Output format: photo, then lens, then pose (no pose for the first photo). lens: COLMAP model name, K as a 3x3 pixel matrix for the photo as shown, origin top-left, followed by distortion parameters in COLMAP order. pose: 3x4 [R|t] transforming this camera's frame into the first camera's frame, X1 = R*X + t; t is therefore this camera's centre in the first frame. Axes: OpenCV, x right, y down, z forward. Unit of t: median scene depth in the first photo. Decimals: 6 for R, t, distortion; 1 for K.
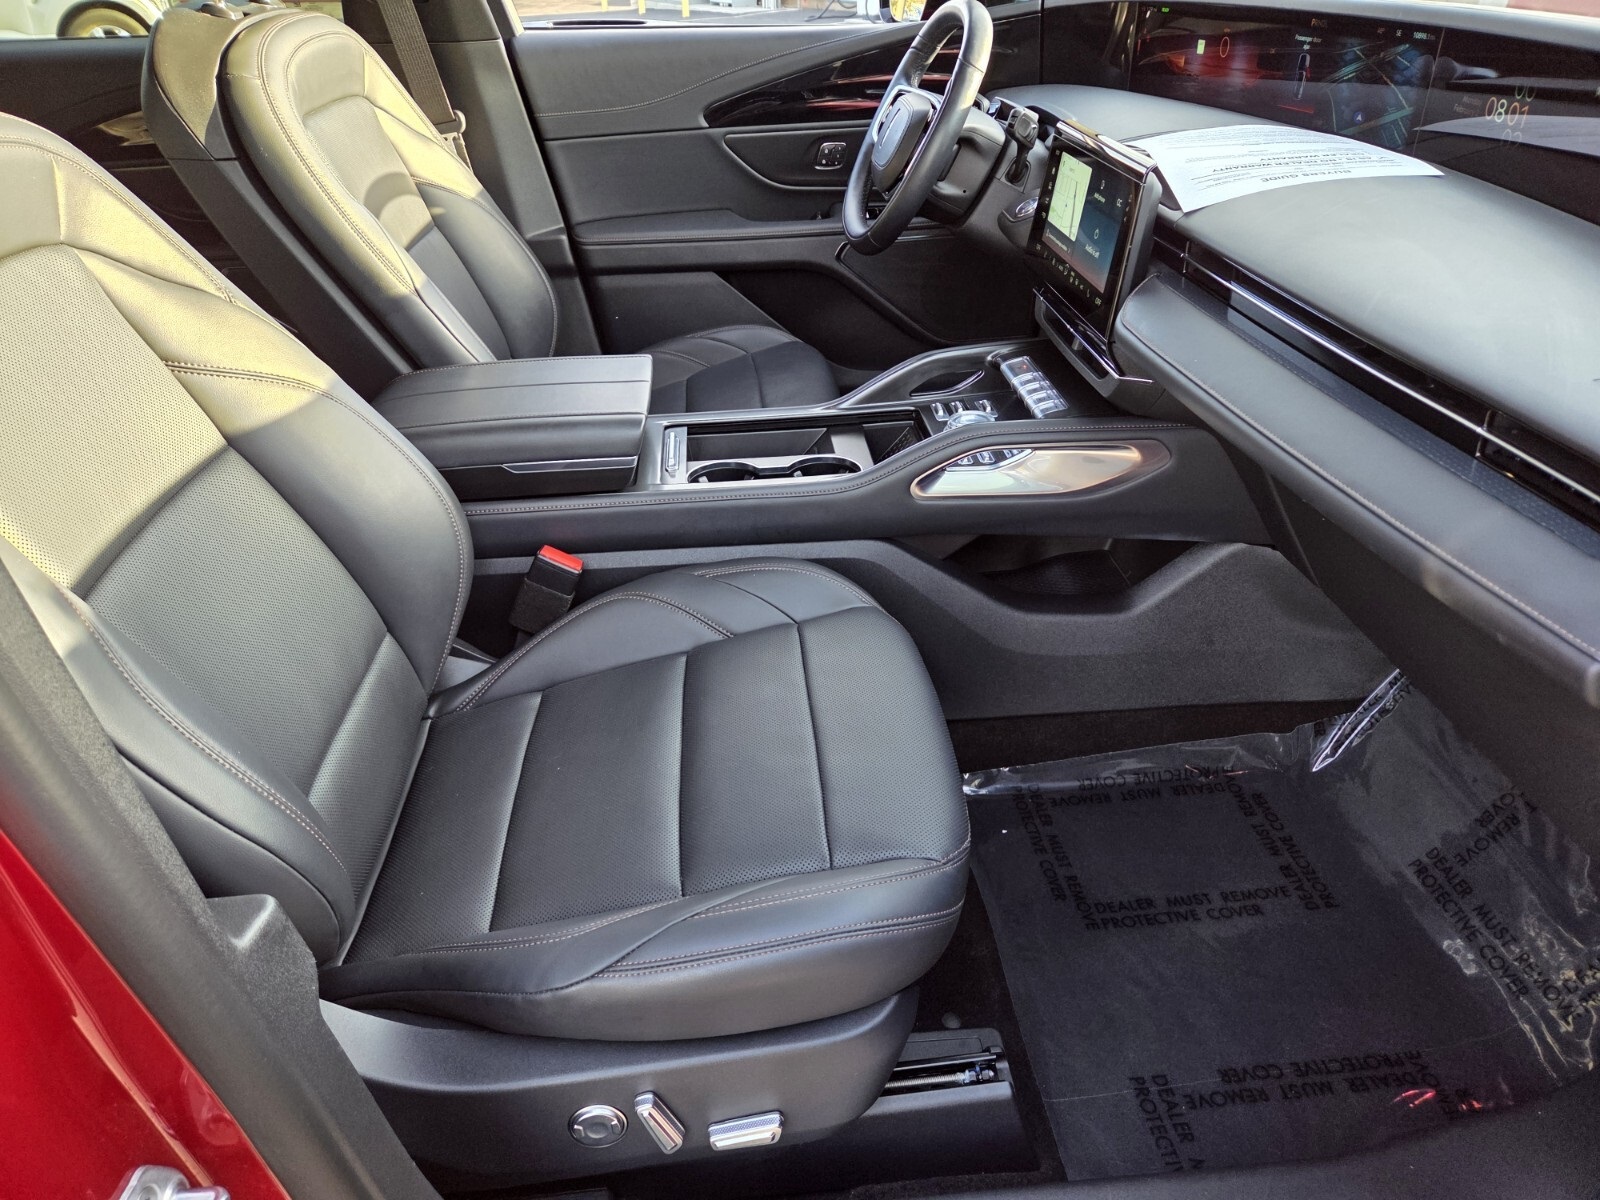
lens RADIAL K [[1063.4, 0, 800.0], [0, 1063.4, 600.0], [0, 0, 1]] dist [0.053242, -0.054190]
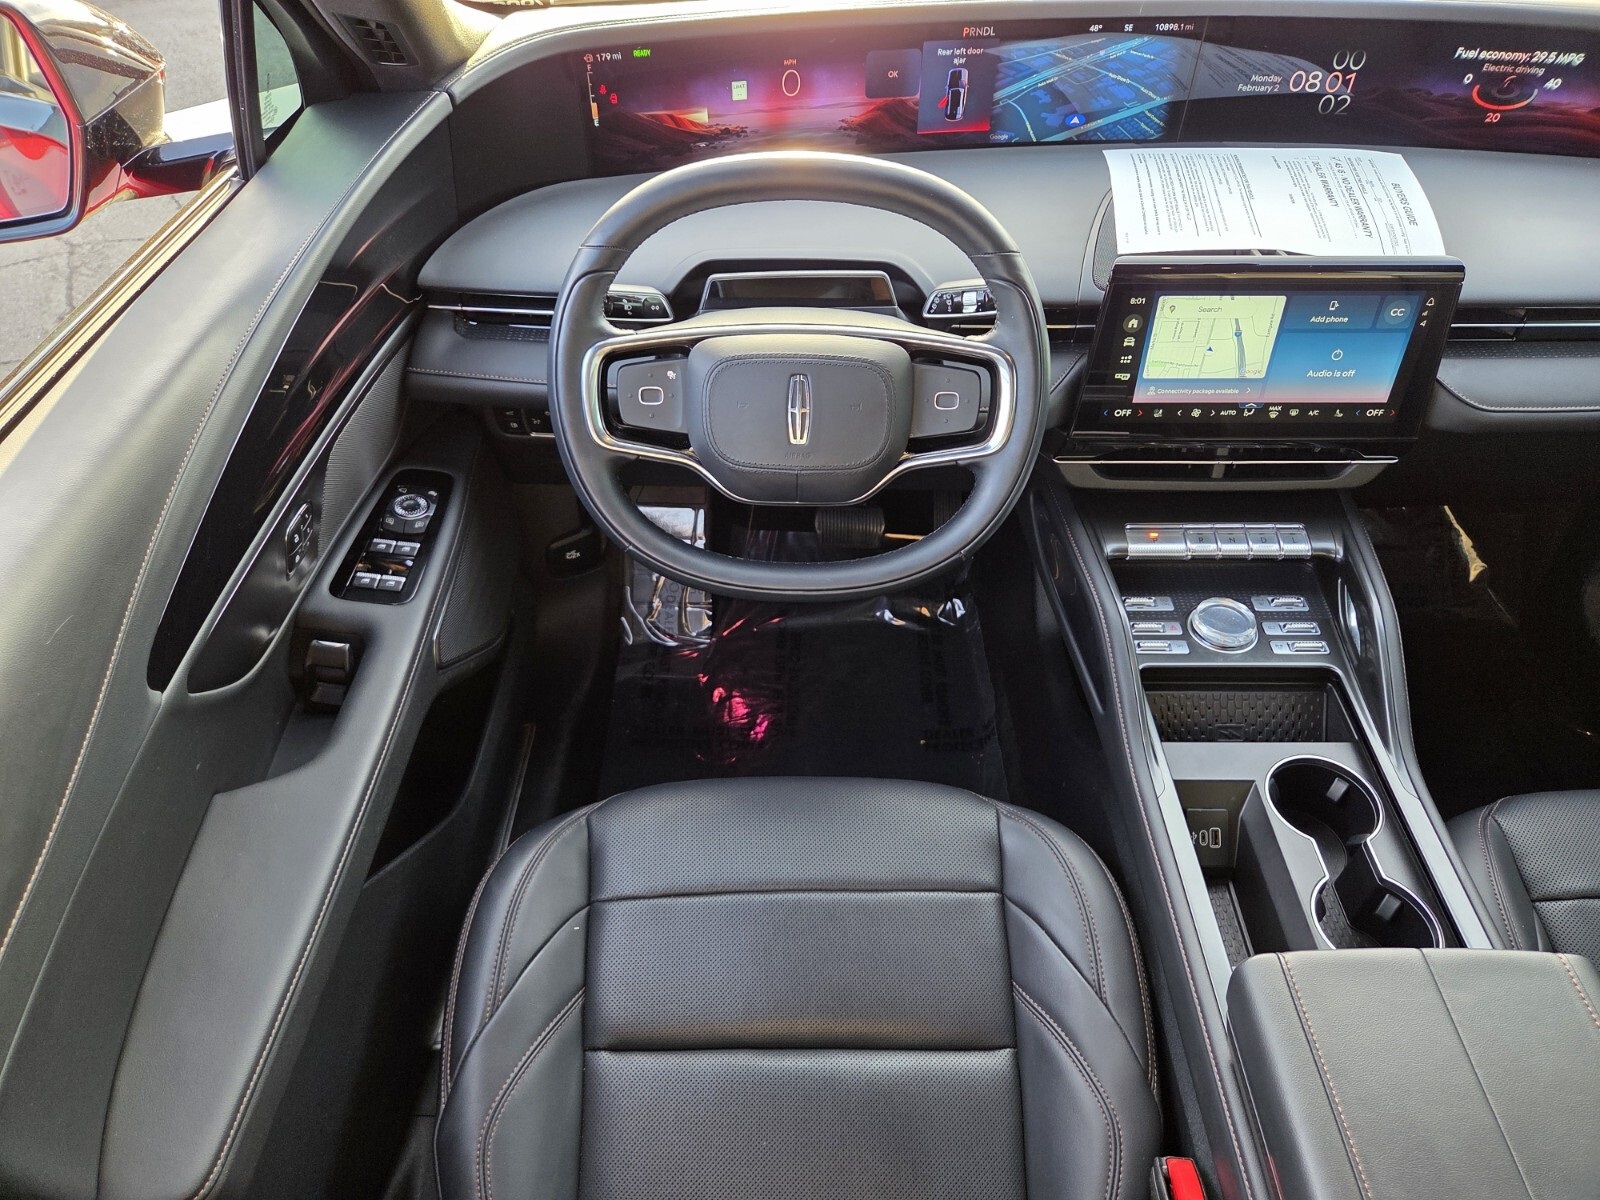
lens RADIAL K [[1063.4, 0, 800.0], [0, 1063.4, 600.0], [0, 0, 1]] dist [0.053242, -0.054190]
pose [[0.089079, -0.671354, 0.735764, -0.465365], [0.524490, 0.659604, 0.538360, -0.806041], [-0.846744, 0.337945, 0.410876, 0.969956]]
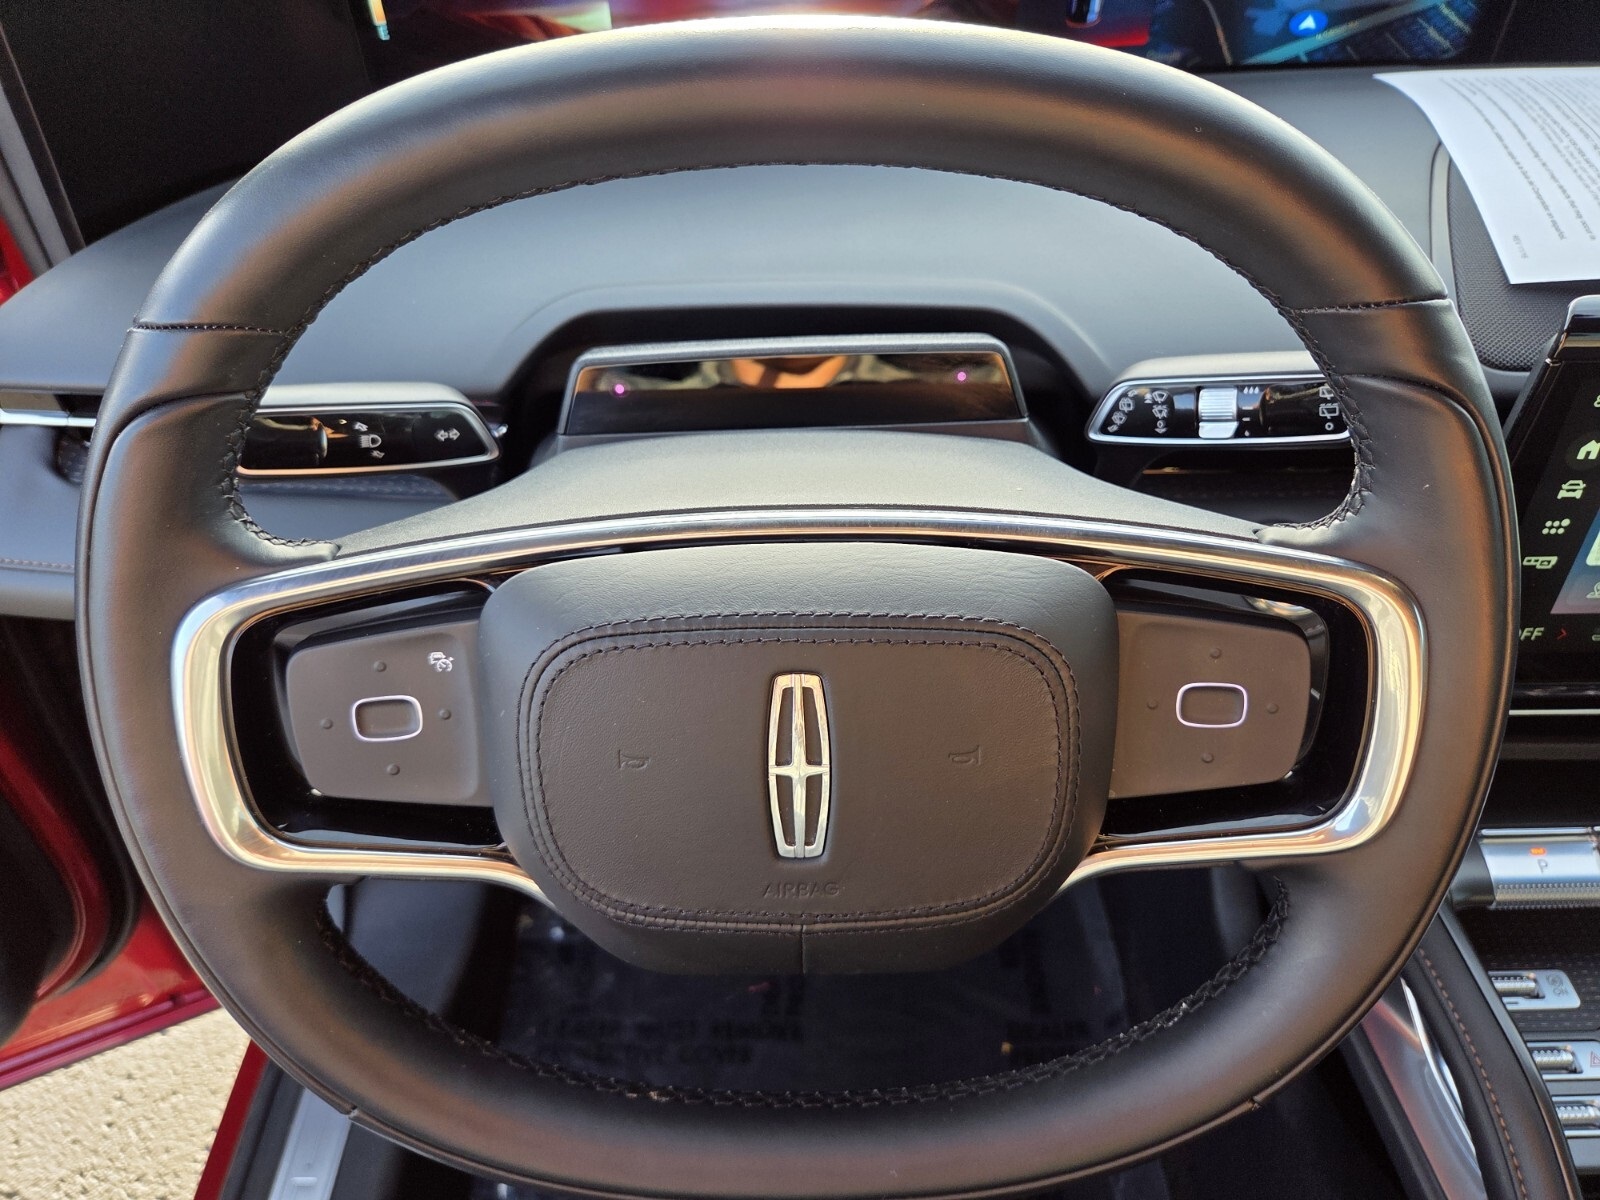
lens RADIAL K [[1063.4, 0, 800.0], [0, 1063.4, 600.0], [0, 0, 1]] dist [0.053242, -0.054190]
pose [[0.079057, -0.672461, 0.735898, -0.041579], [0.537279, 0.650556, 0.536757, -0.672997], [-0.839691, 0.352948, 0.412730, 1.096452]]
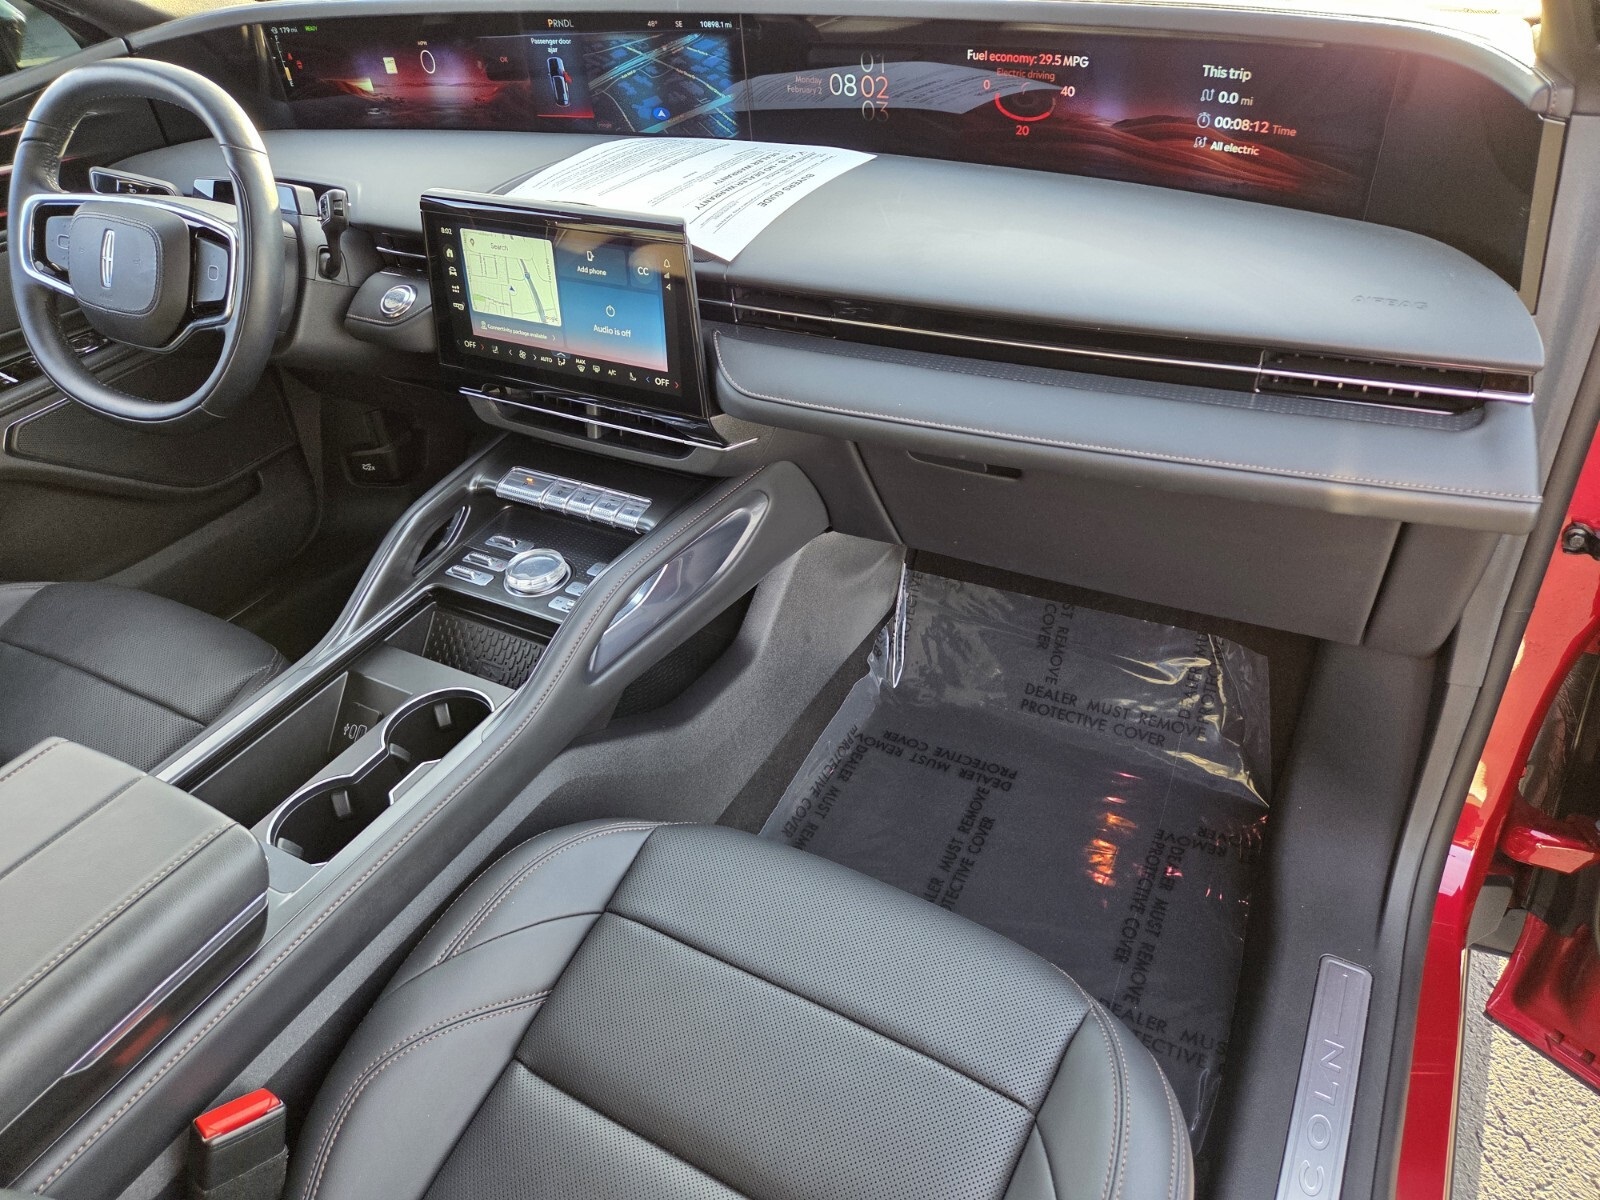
lens RADIAL K [[1063.4, 0, 800.0], [0, 1063.4, 600.0], [0, 0, 1]] dist [0.053242, -0.054190]
pose [[0.553069, -0.507283, 0.660892, -0.283652], [0.483094, 0.841554, 0.241676, -0.253070], [-0.678774, 0.185610, 0.710503, 0.306122]]
